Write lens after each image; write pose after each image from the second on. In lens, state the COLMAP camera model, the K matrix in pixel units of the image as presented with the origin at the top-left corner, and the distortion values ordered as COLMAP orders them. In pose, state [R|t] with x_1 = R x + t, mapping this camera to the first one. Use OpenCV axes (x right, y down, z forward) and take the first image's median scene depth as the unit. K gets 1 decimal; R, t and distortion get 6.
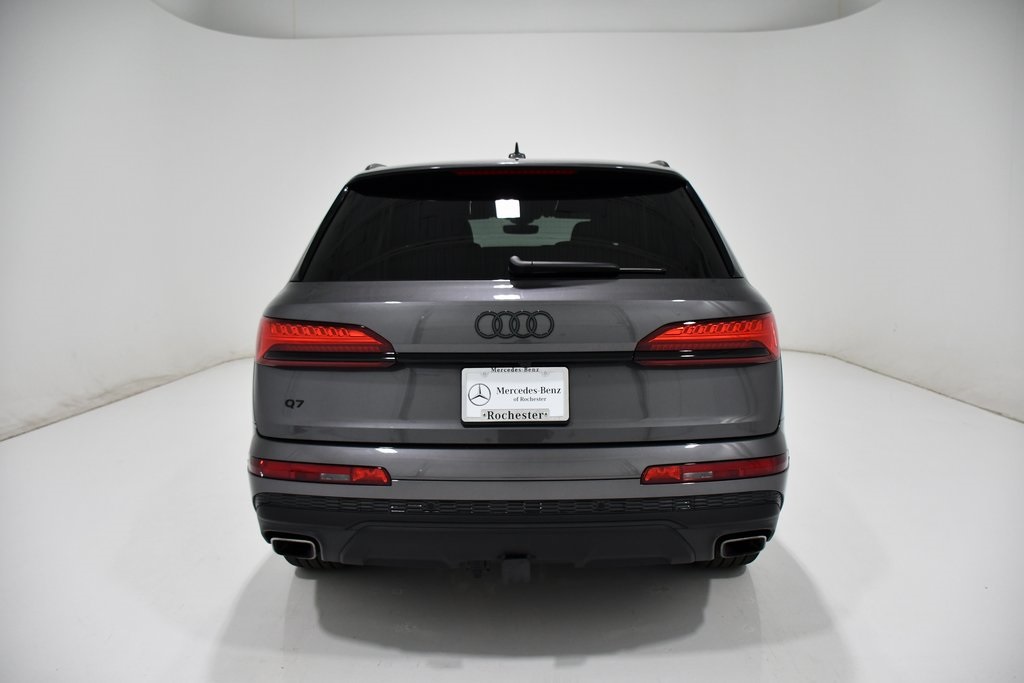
lens RADIAL K [[773.9, 0, 512.0], [0, 773.9, 341.5], [0, 0, 1]] dist [-0.170333, 0.093975]
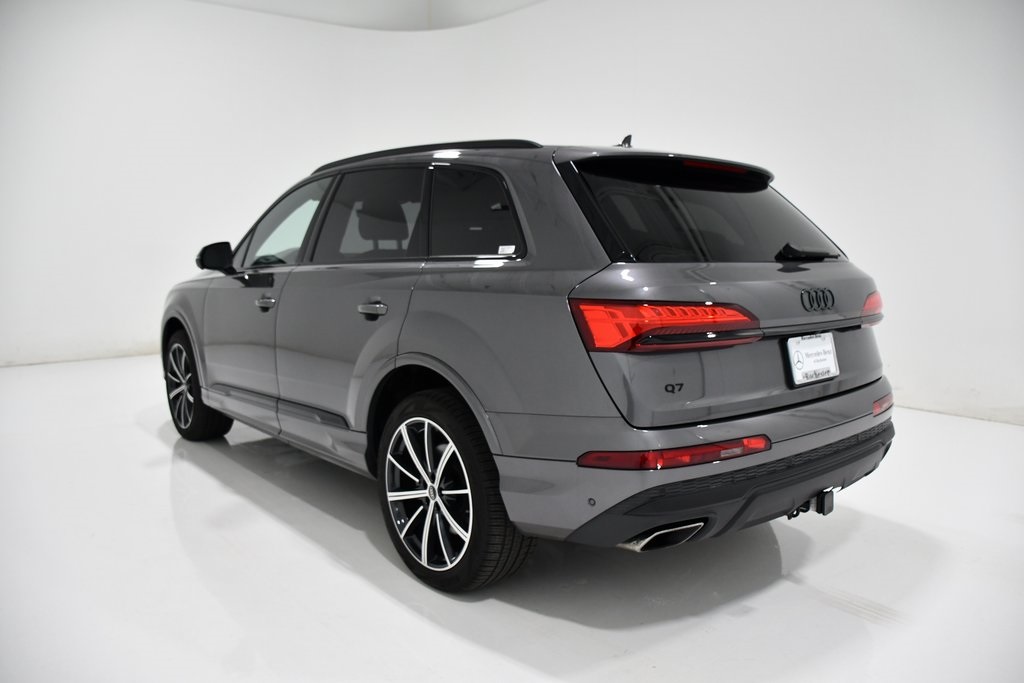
lens RADIAL K [[773.9, 0, 512.0], [0, 773.9, 341.5], [0, 0, 1]] dist [-0.170333, 0.093975]
pose [[0.759443, -0.064804, 0.647338, -1.074491], [0.056728, 0.997833, 0.033340, -0.021632], [-0.648096, 0.011402, 0.761473, 0.393330]]
